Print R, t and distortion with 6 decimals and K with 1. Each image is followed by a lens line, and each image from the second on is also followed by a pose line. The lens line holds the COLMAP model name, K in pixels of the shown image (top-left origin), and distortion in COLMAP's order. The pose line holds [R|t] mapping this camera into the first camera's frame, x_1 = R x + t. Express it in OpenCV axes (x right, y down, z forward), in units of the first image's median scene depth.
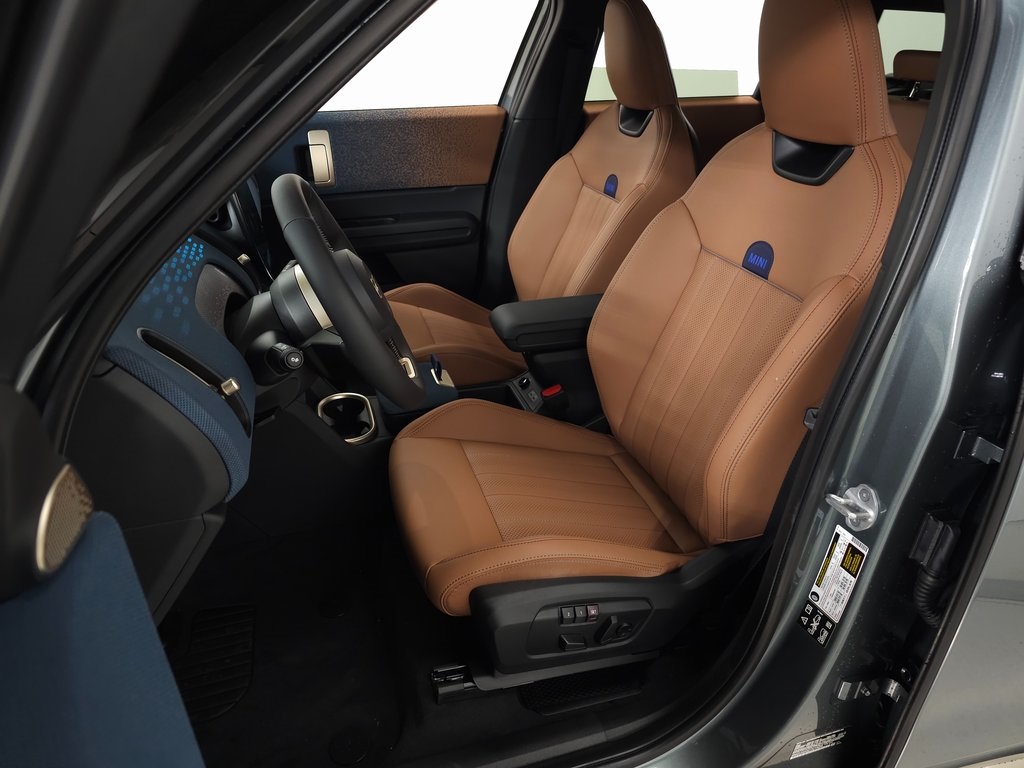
lens RADIAL K [[700.4, 0, 518.9], [0, 700.4, 365.8], [0, 0, 1]] dist [0.059301, -0.075698]
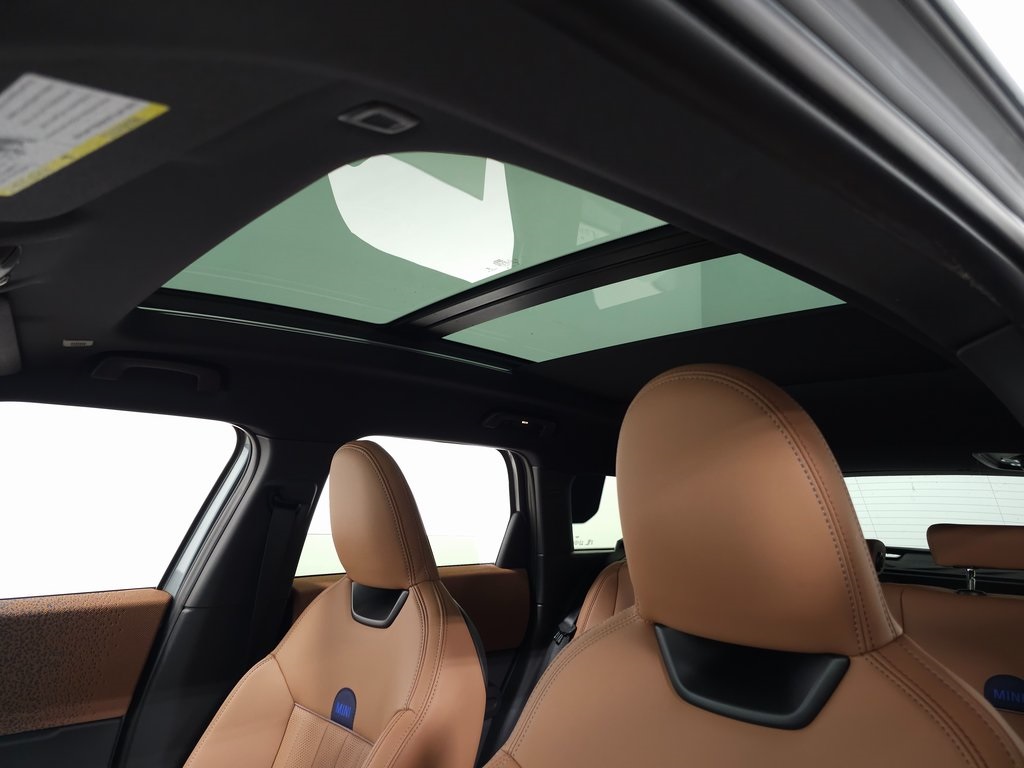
lens RADIAL K [[700.4, 0, 518.9], [0, 700.4, 365.8], [0, 0, 1]] dist [0.059301, -0.075698]
pose [[0.914563, 0.073557, 0.397698, 0.000455], [0.174606, 0.815156, -0.552299, -0.120463], [-0.364811, 0.574553, 0.732668, 0.288254]]
